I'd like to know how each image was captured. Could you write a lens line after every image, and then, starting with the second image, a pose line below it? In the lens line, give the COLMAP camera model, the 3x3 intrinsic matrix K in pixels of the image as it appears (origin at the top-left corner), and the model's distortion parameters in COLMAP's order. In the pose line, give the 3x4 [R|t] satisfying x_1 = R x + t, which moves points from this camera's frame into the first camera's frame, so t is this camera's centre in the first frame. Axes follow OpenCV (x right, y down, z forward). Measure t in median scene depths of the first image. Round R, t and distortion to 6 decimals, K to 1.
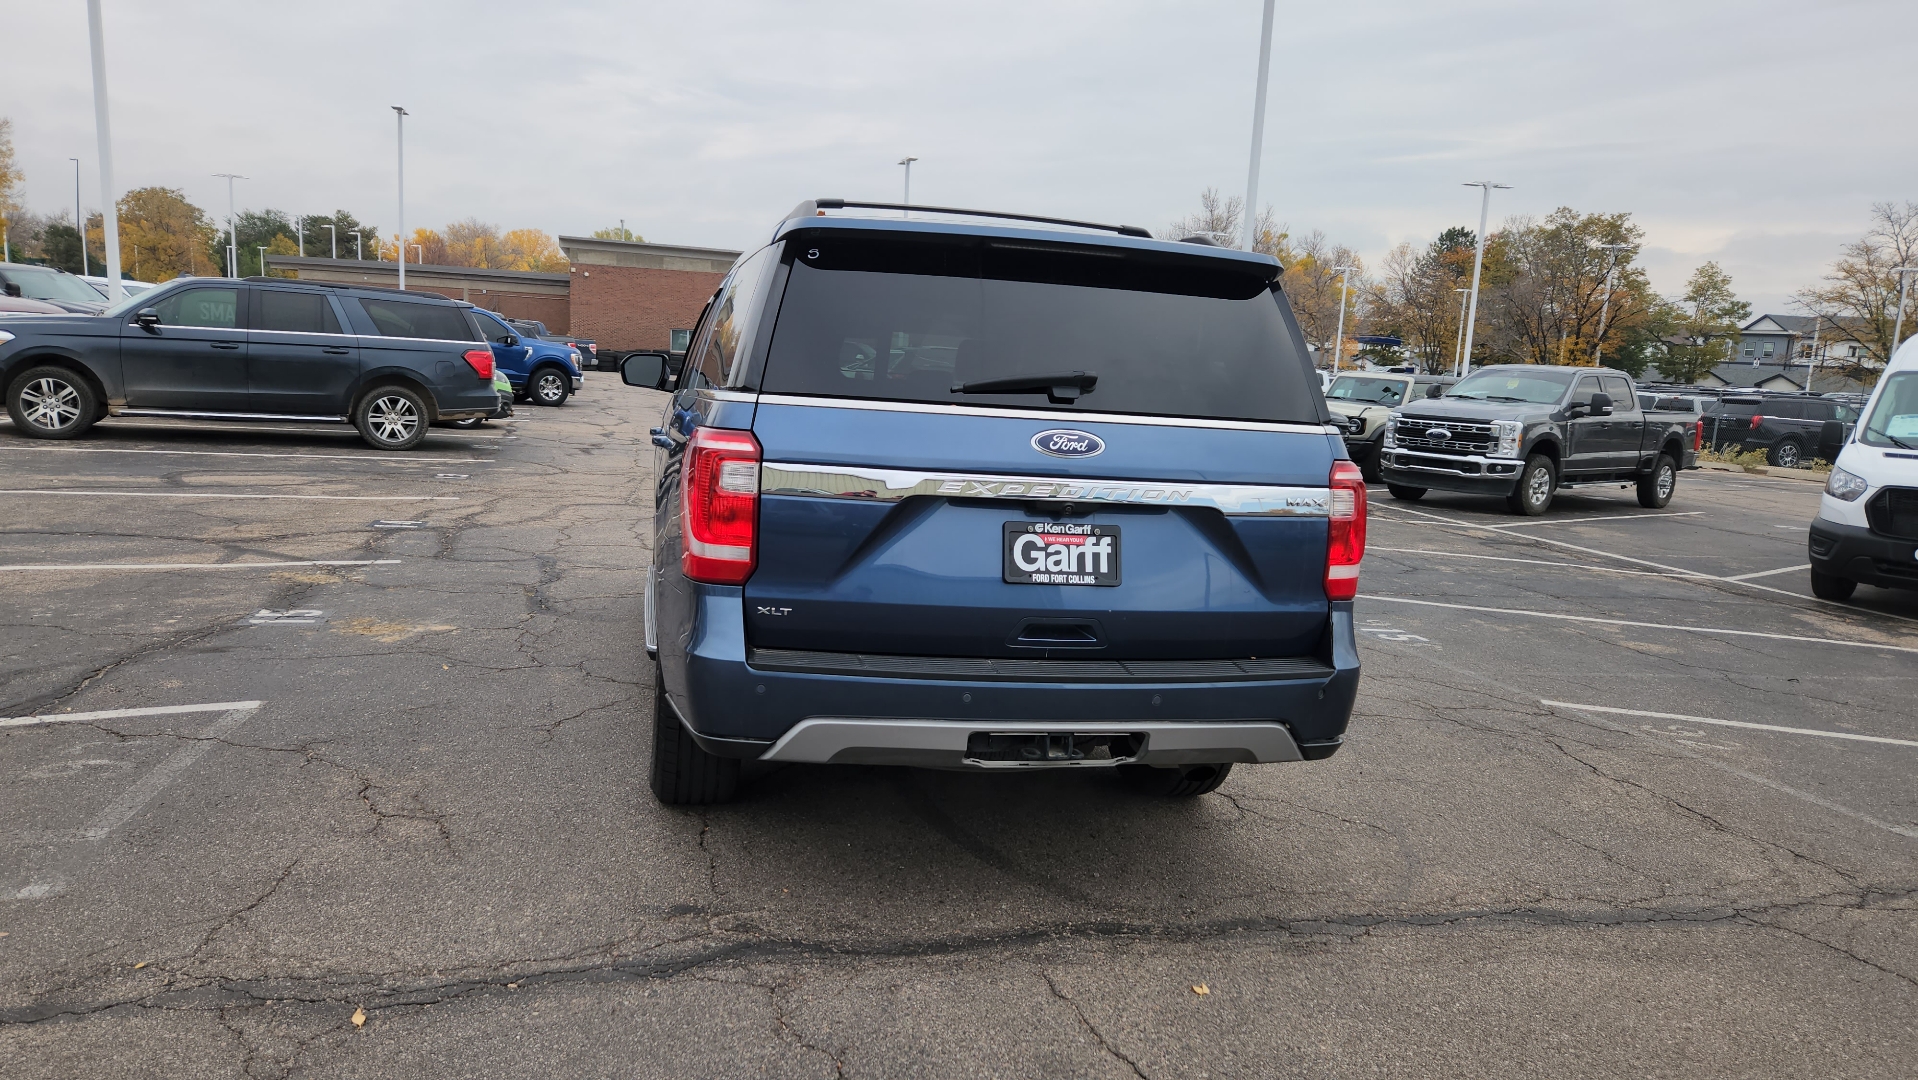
lens RADIAL K [[1277.9, 0, 928.9], [0, 1277.9, 552.0], [0, 0, 1]] dist [0.071827, -0.053726]
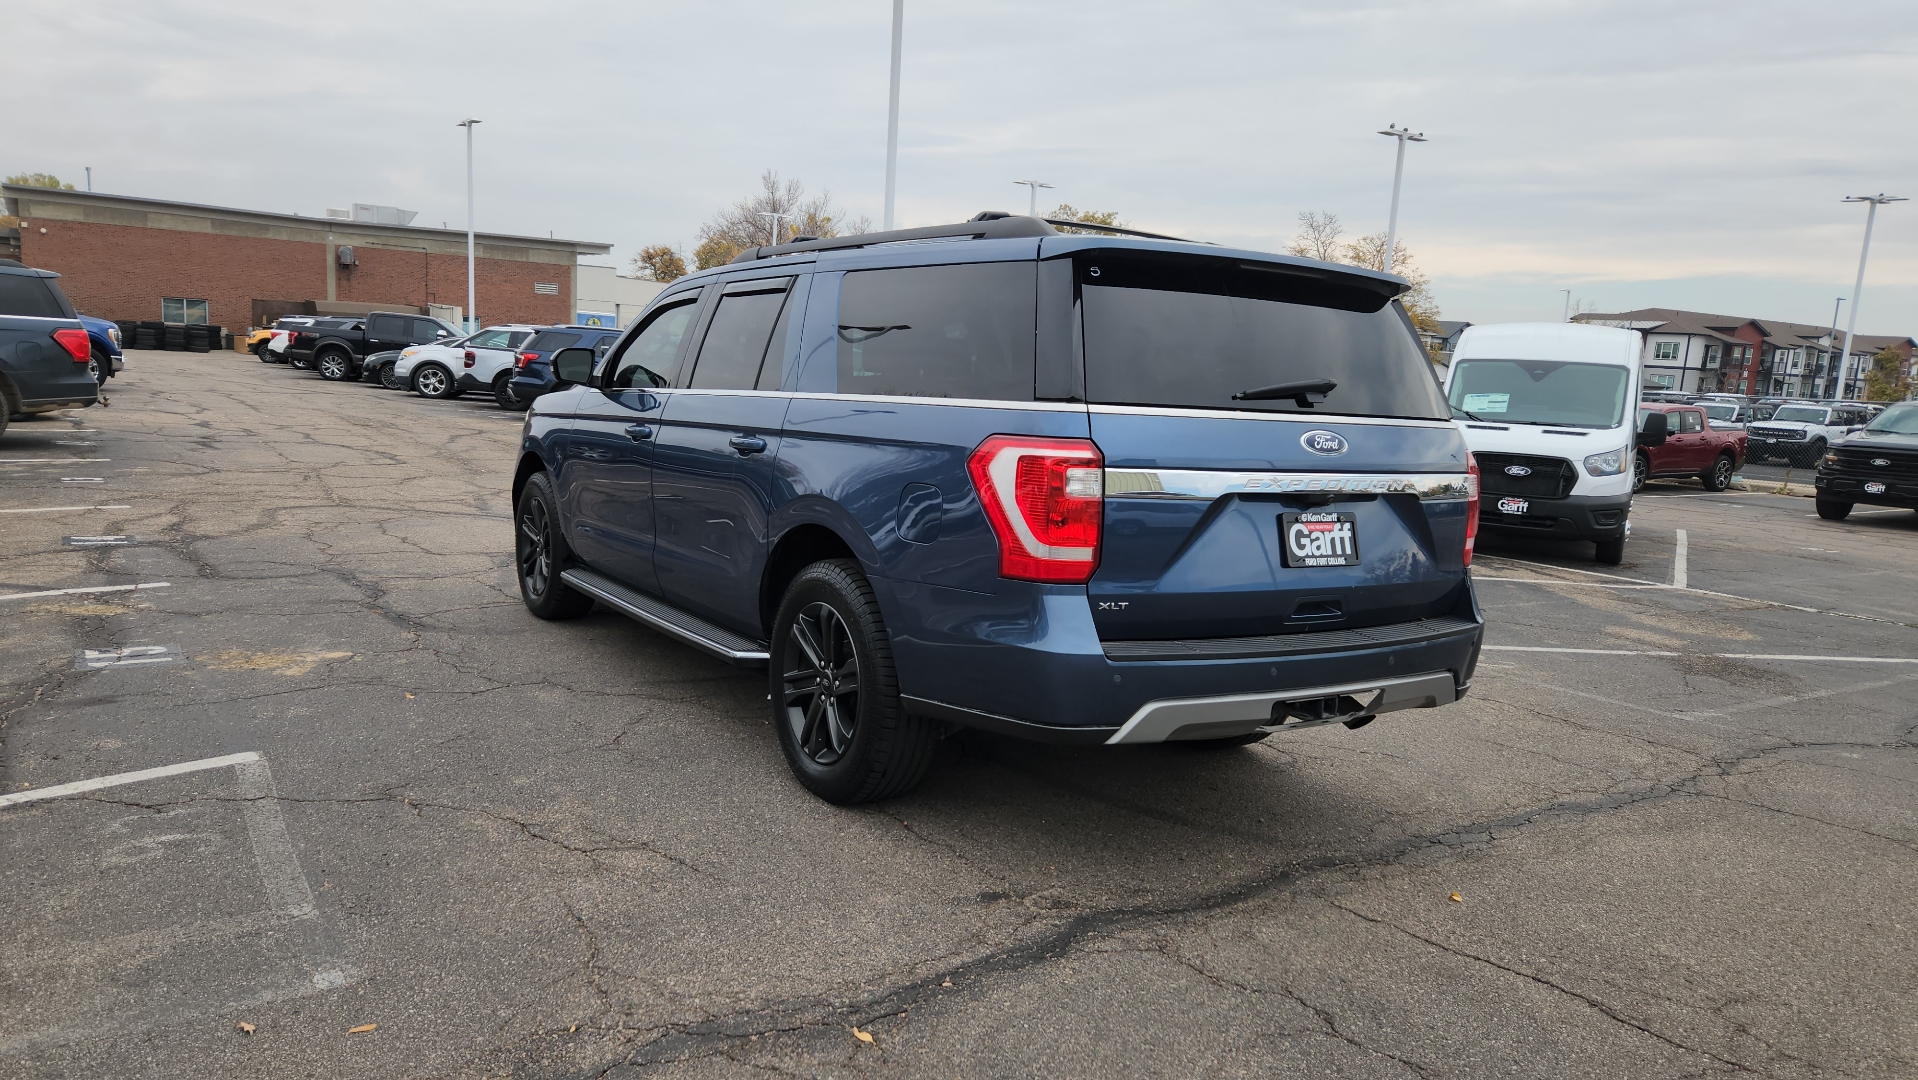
lens RADIAL K [[1277.9, 0, 926.6], [0, 1277.9, 549.1], [0, 0, 1]] dist [0.071827, -0.053726]
pose [[0.937388, -0.051654, 0.344436, -0.454144], [0.046471, 0.998648, 0.023292, -0.024162], [-0.345173, -0.005827, 0.938521, 0.031729]]
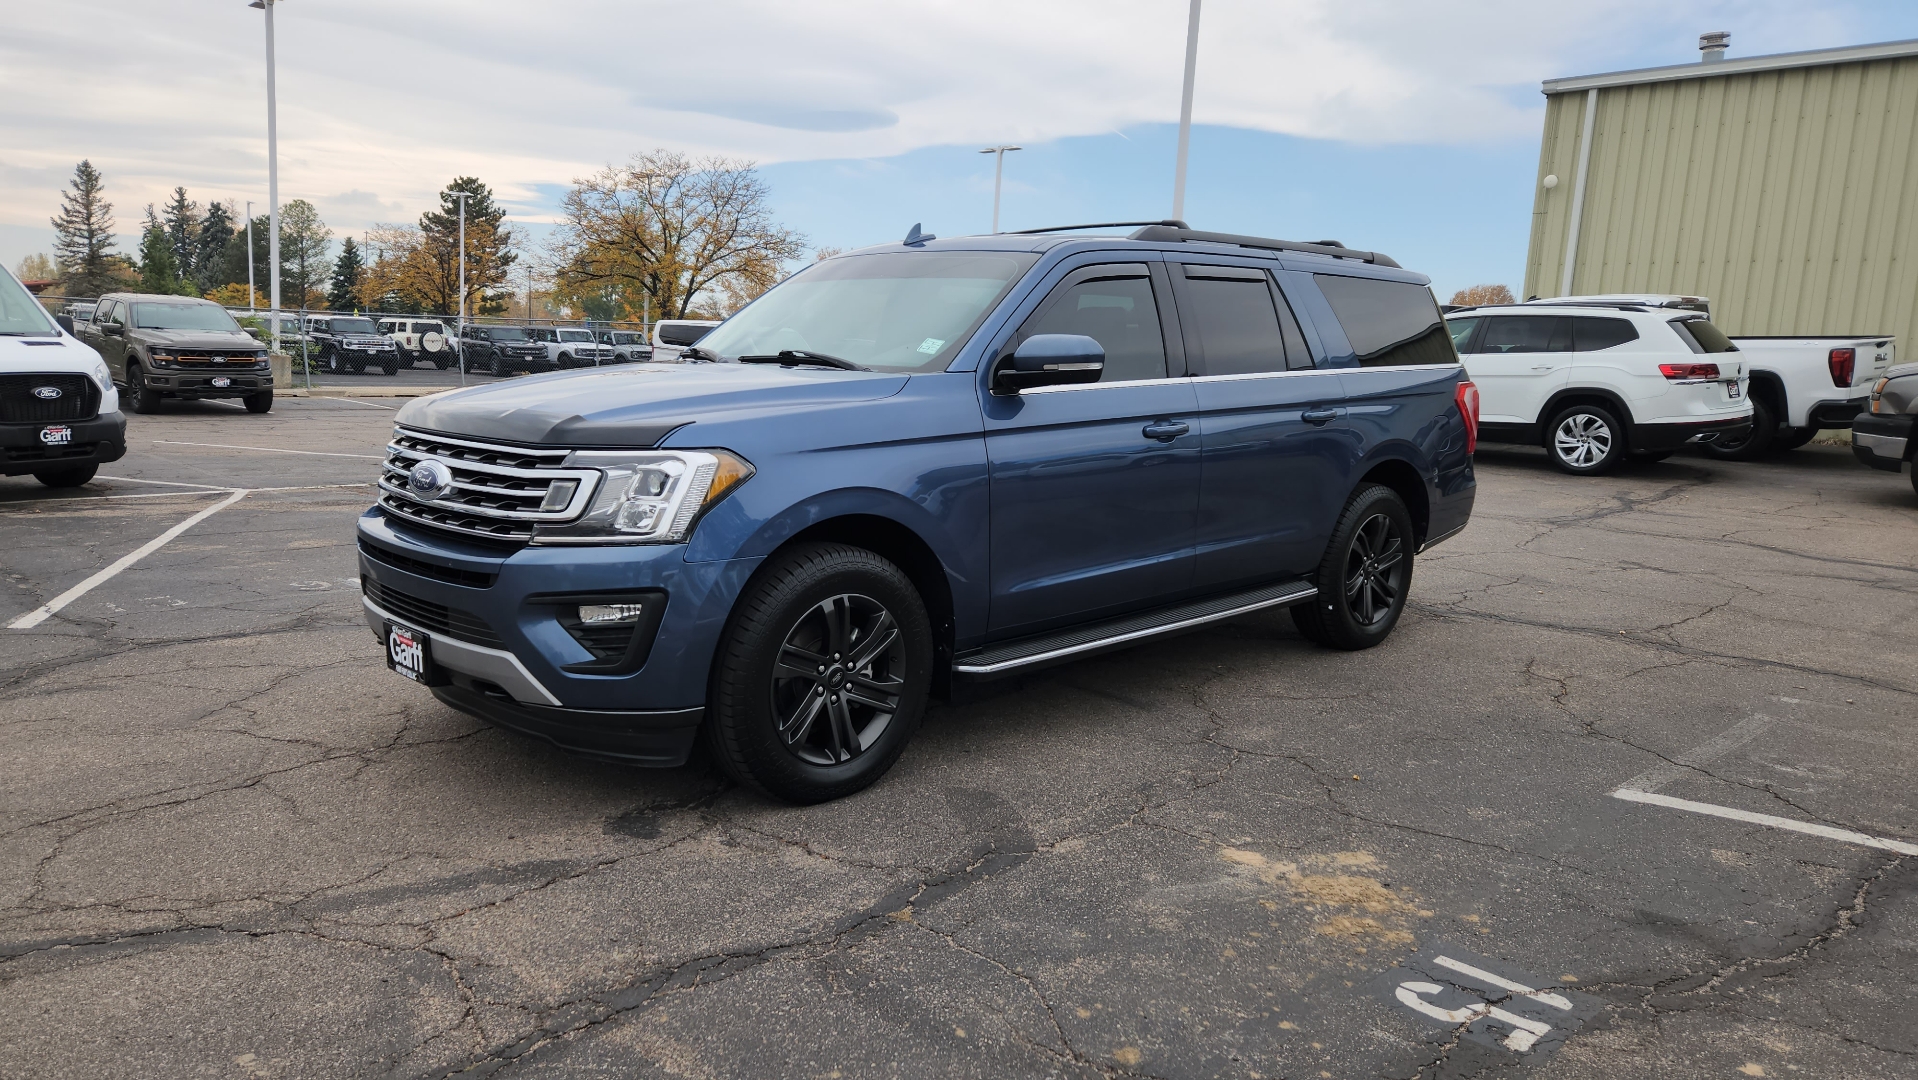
lens RADIAL K [[1277.9, 0, 928.3], [0, 1277.9, 539.4], [0, 0, 1]] dist [0.071827, -0.053726]
pose [[-0.507943, -0.199590, 0.837949, -1.127240], [0.066628, 0.960768, 0.269233, -0.347353], [-0.858810, 0.192586, -0.474717, 2.050116]]
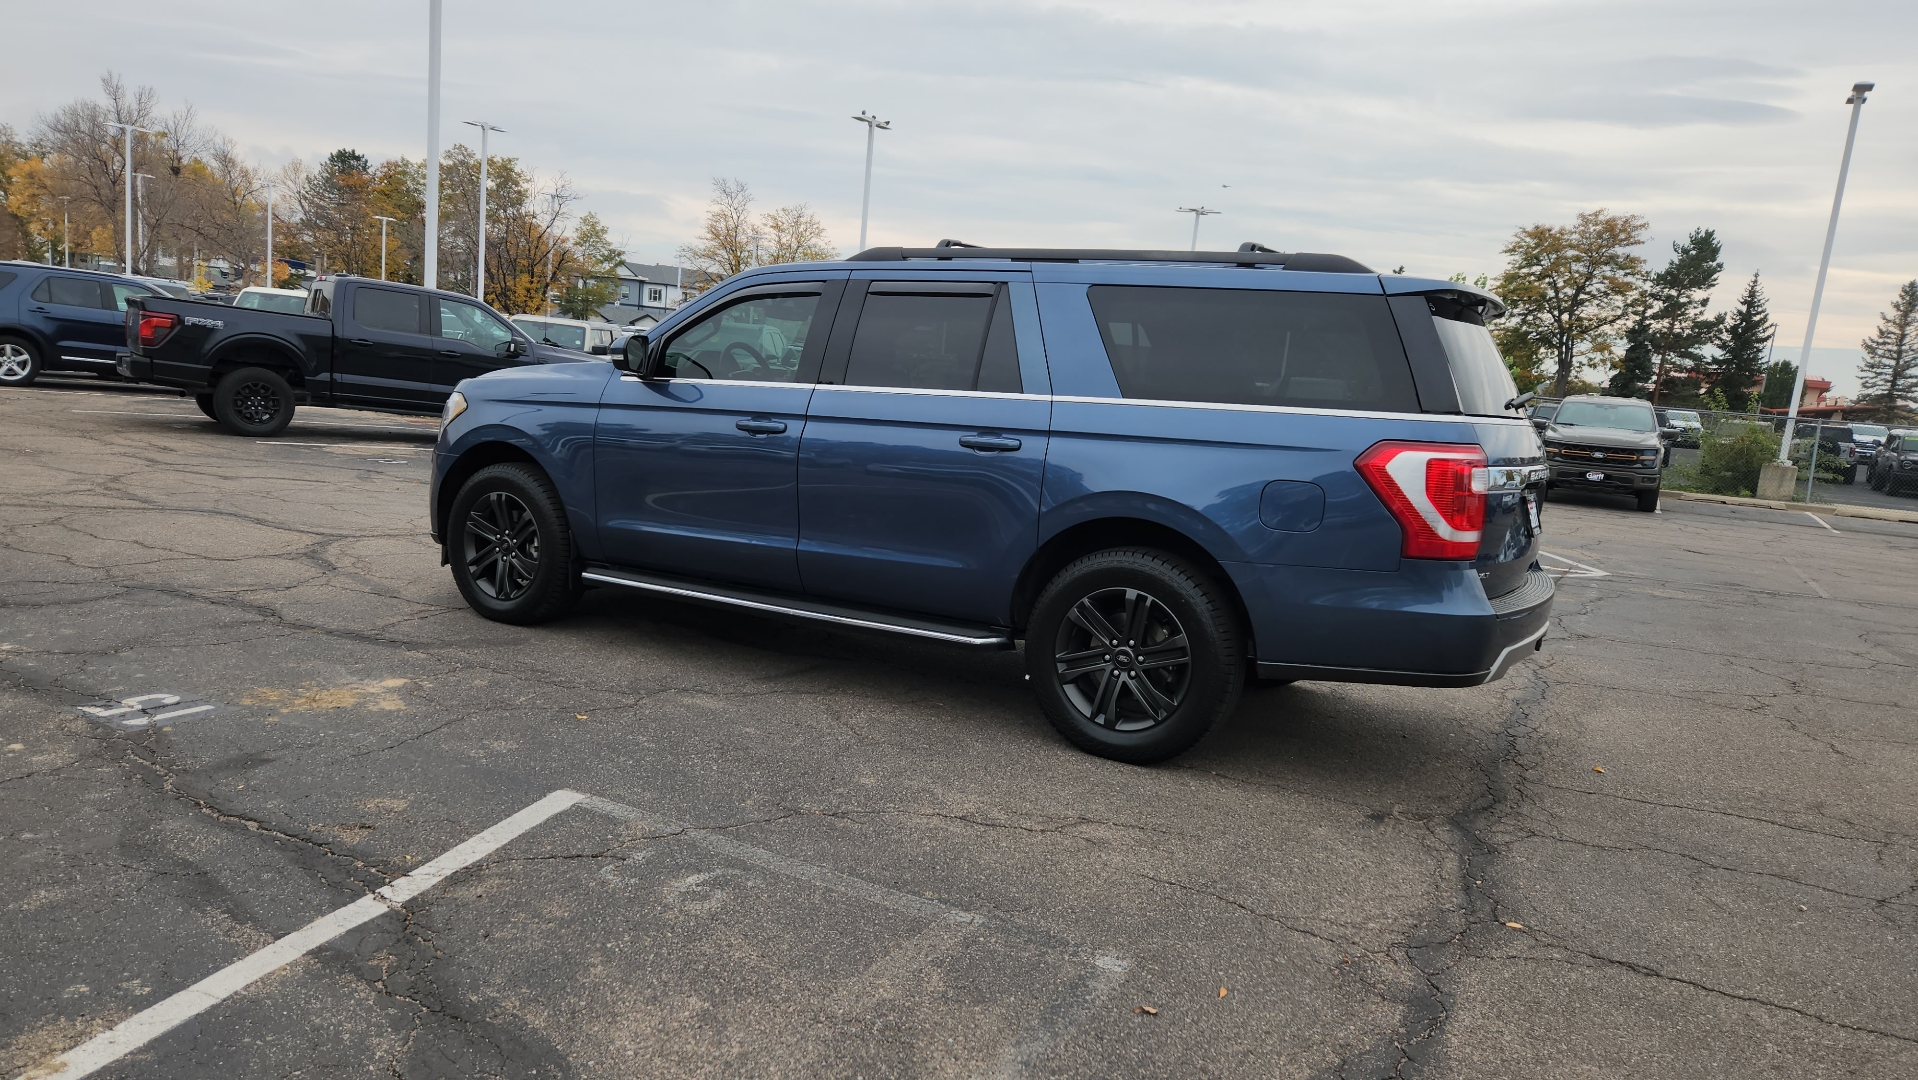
lens RADIAL K [[1277.9, 0, 930.2], [0, 1277.9, 548.8], [0, 0, 1]] dist [0.071827, -0.053726]
pose [[0.677493, -0.107130, 0.727685, -1.087513], [0.067975, 0.994222, 0.083083, -0.097797], [-0.732381, -0.006824, 0.680861, 0.350877]]
